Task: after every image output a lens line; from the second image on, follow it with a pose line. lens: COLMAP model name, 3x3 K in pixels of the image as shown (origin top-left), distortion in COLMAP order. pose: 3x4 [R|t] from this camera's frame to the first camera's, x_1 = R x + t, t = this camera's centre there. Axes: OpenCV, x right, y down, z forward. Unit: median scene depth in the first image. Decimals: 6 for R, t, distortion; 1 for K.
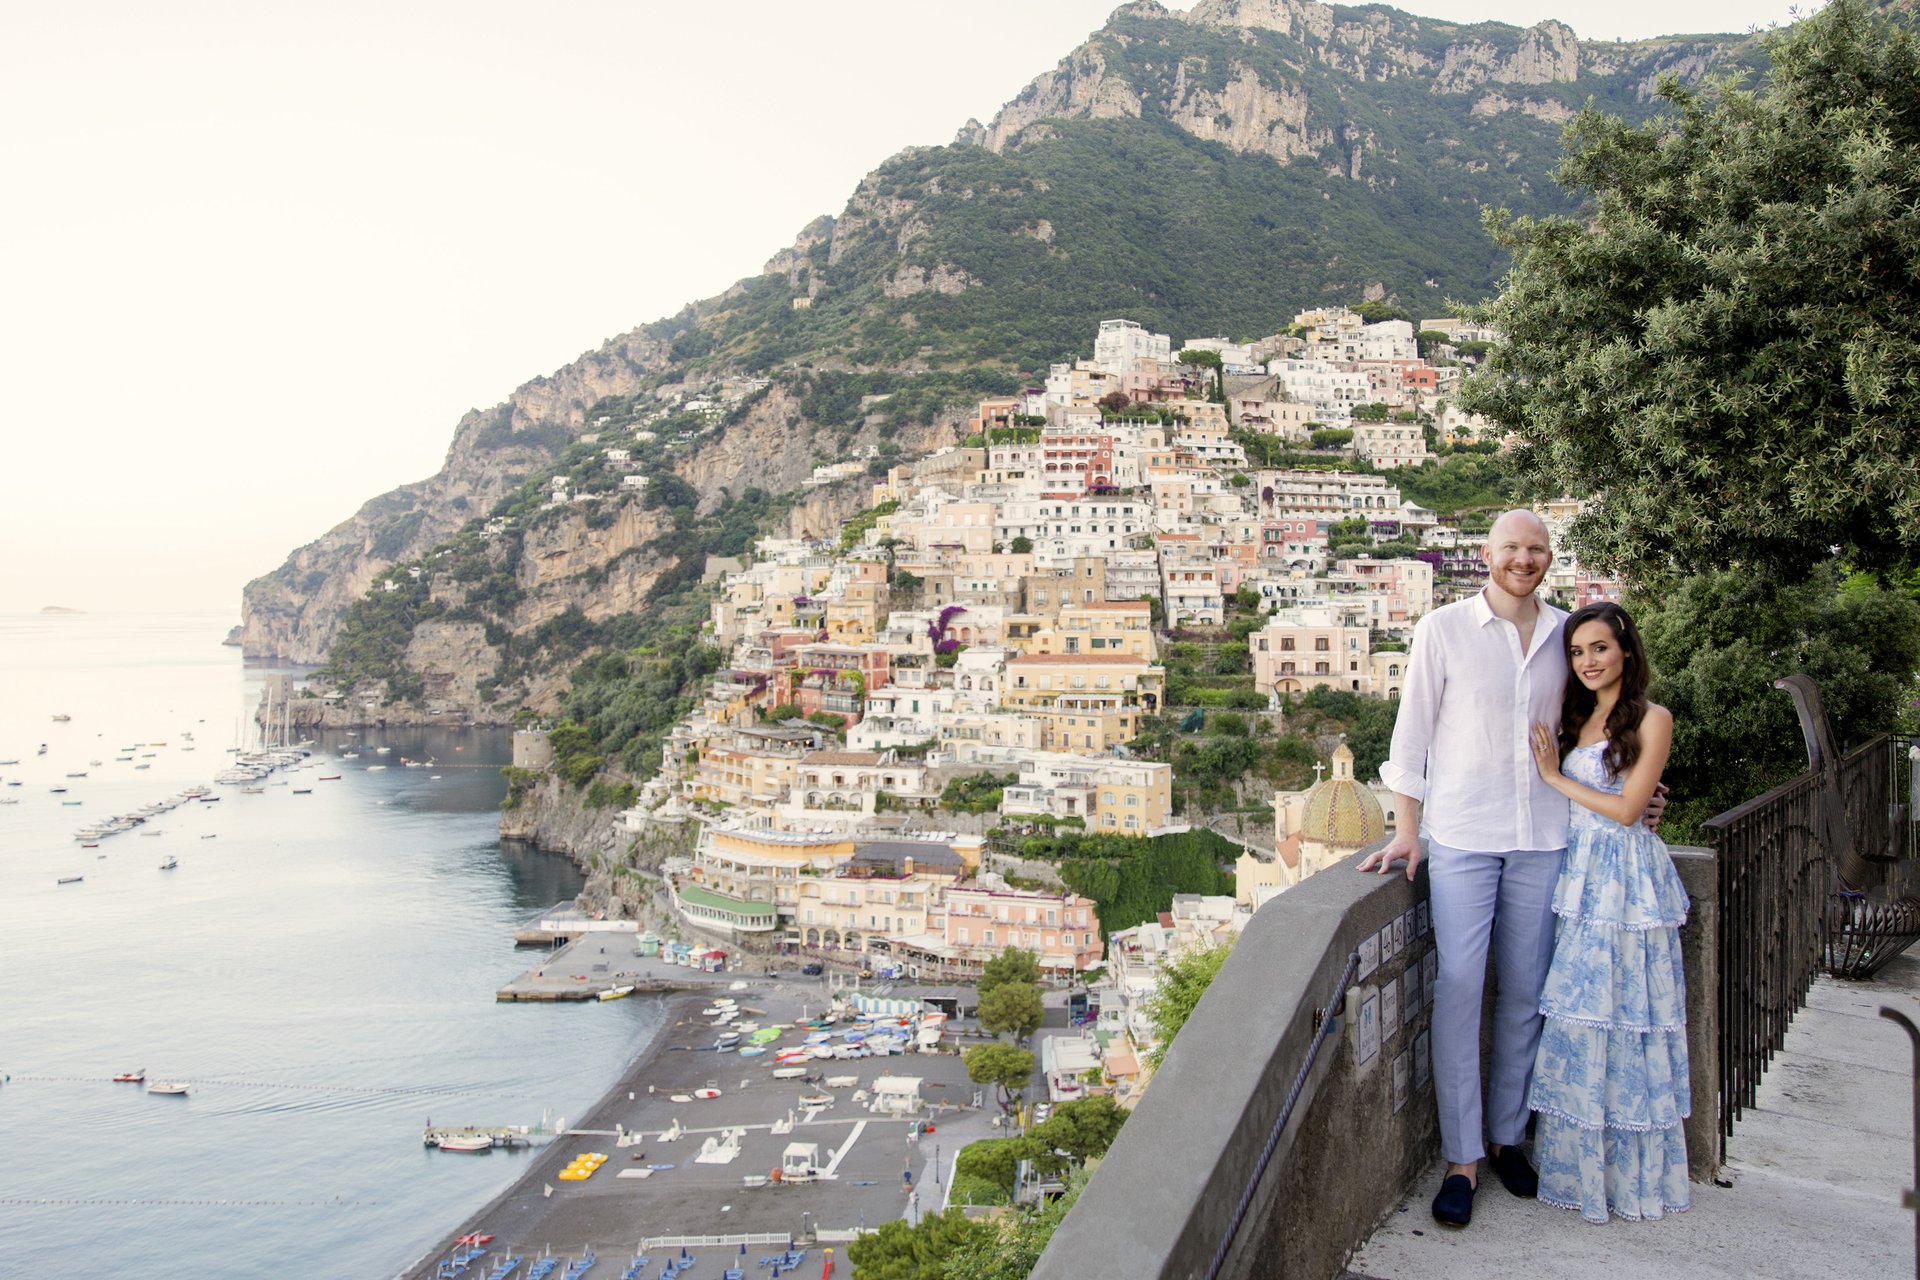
lens RADIAL K [[1551.3, 0, 1006.7], [0, 1551.3, 597.7], [0, 0, 1]] dist [0.019723, -0.003395]
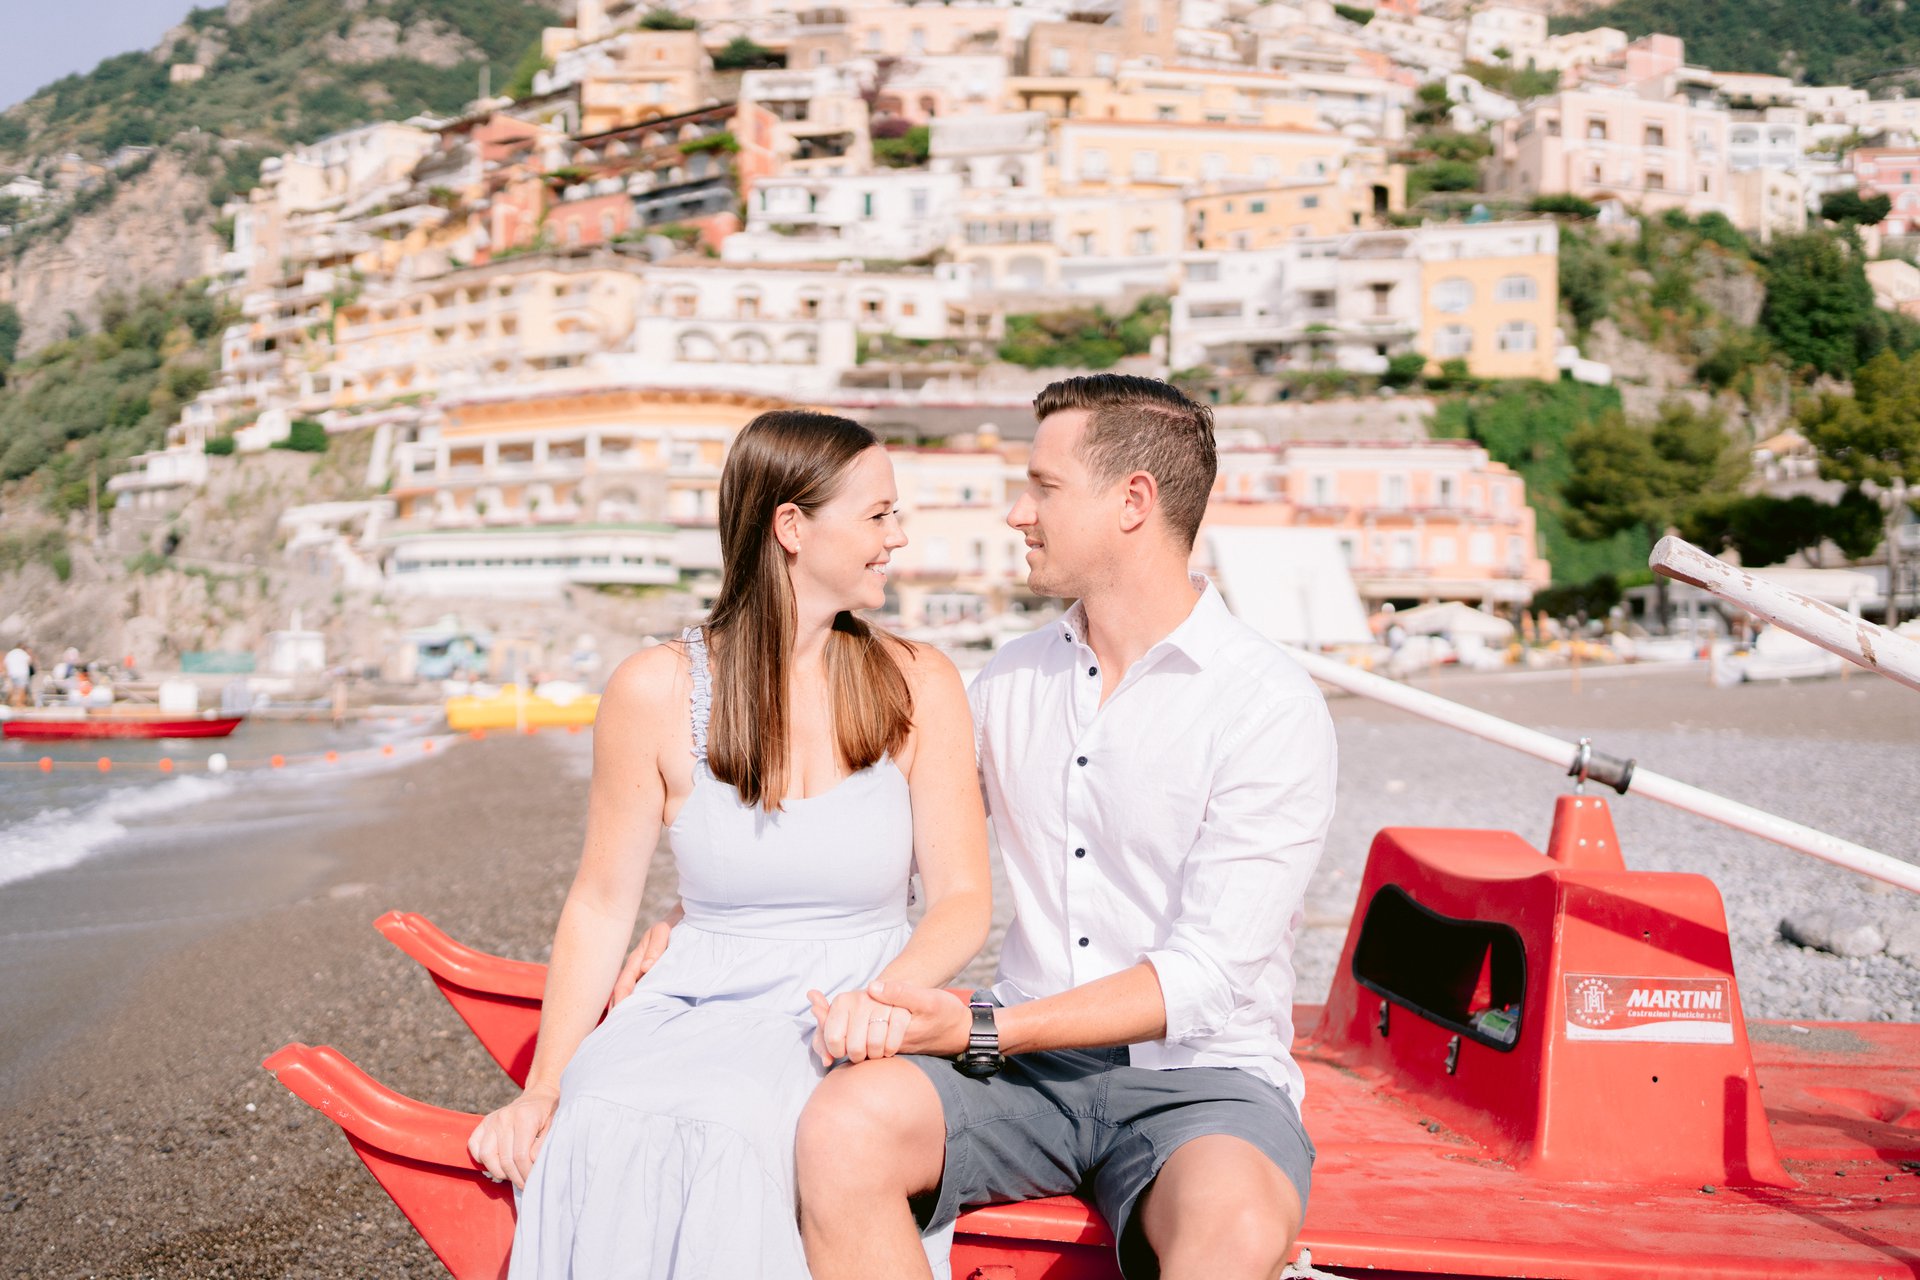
lens RADIAL K [[1952.2, 0, 949.2], [0, 1952.2, 636.1], [0, 0, 1]] dist [0.002738, 0.026018]
pose [[0.956671, 0.020190, 0.290471, -0.115820], [-0.012262, 0.999502, -0.029090, 0.123439], [-0.290913, 0.024267, 0.956442, 0.259258]]
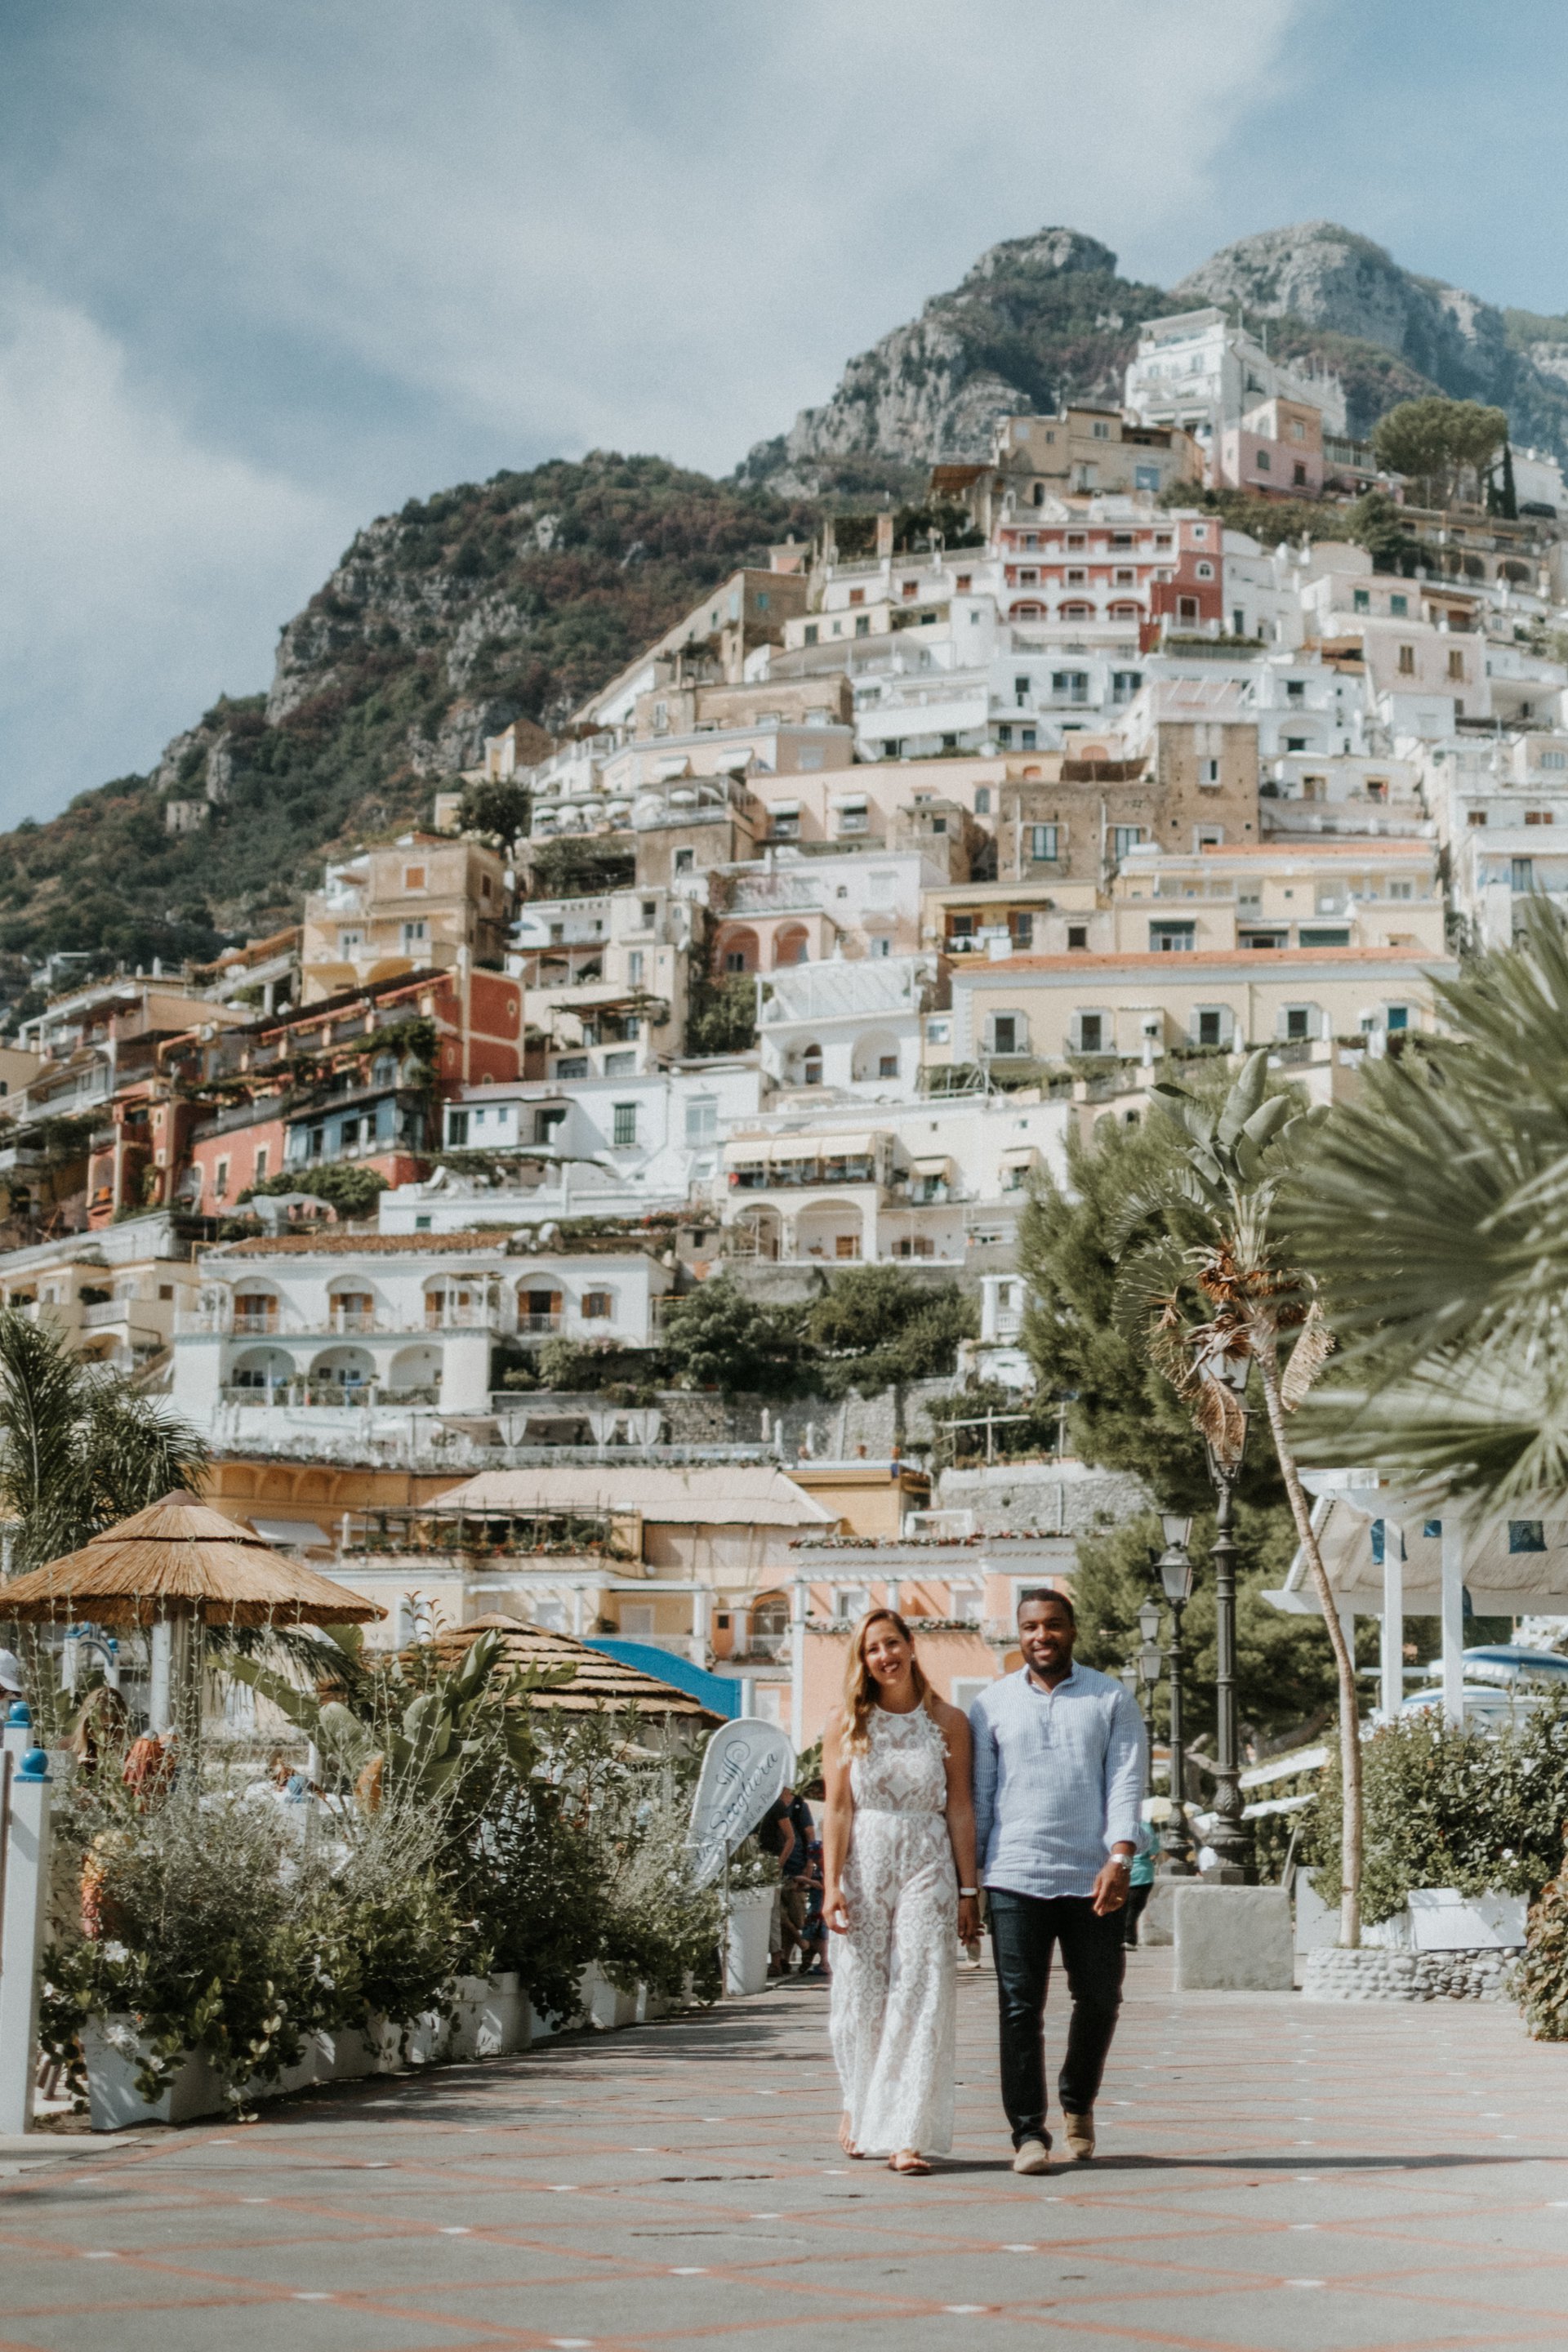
lens RADIAL K [[3836.0, 0, 780.0], [0, 3836.0, 1251.1], [0, 0, 1]] dist [-0.025081, 0.012335]
pose [[0.999320, 0.019481, 0.031291, -0.030057], [-0.014246, 0.987082, -0.159584, 0.117776], [-0.033996, 0.159030, 0.986688, 0.183695]]
